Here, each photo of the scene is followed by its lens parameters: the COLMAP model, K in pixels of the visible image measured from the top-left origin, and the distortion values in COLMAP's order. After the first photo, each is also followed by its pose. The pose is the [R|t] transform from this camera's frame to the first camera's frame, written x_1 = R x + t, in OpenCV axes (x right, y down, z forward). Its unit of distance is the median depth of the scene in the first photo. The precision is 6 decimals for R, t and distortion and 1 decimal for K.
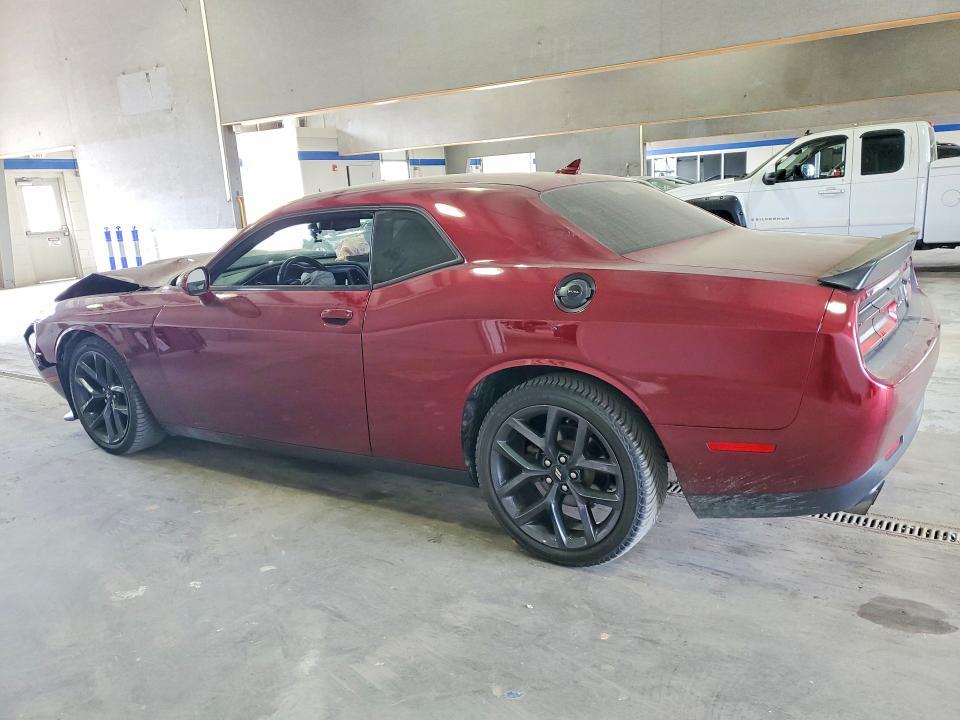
lens RADIAL K [[755.5, 0, 480.0], [0, 755.5, 360.0], [0, 0, 1]] dist [0.081272, -0.090271]
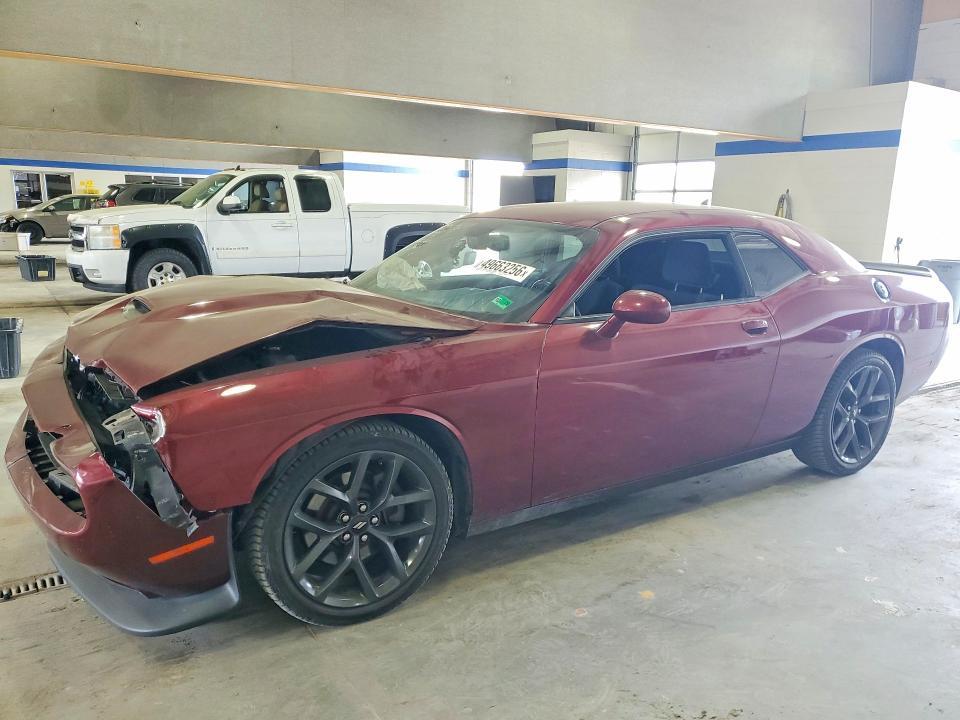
lens RADIAL K [[798.7, 0, 480.1], [0, 798.7, 335.6], [0, 0, 1]] dist [0.054700, -0.002772]
pose [[0.367284, -0.081026, 0.926573, -0.683385], [0.160093, 0.986838, 0.022837, -0.062062], [-0.916227, 0.139951, 0.375422, 0.452713]]
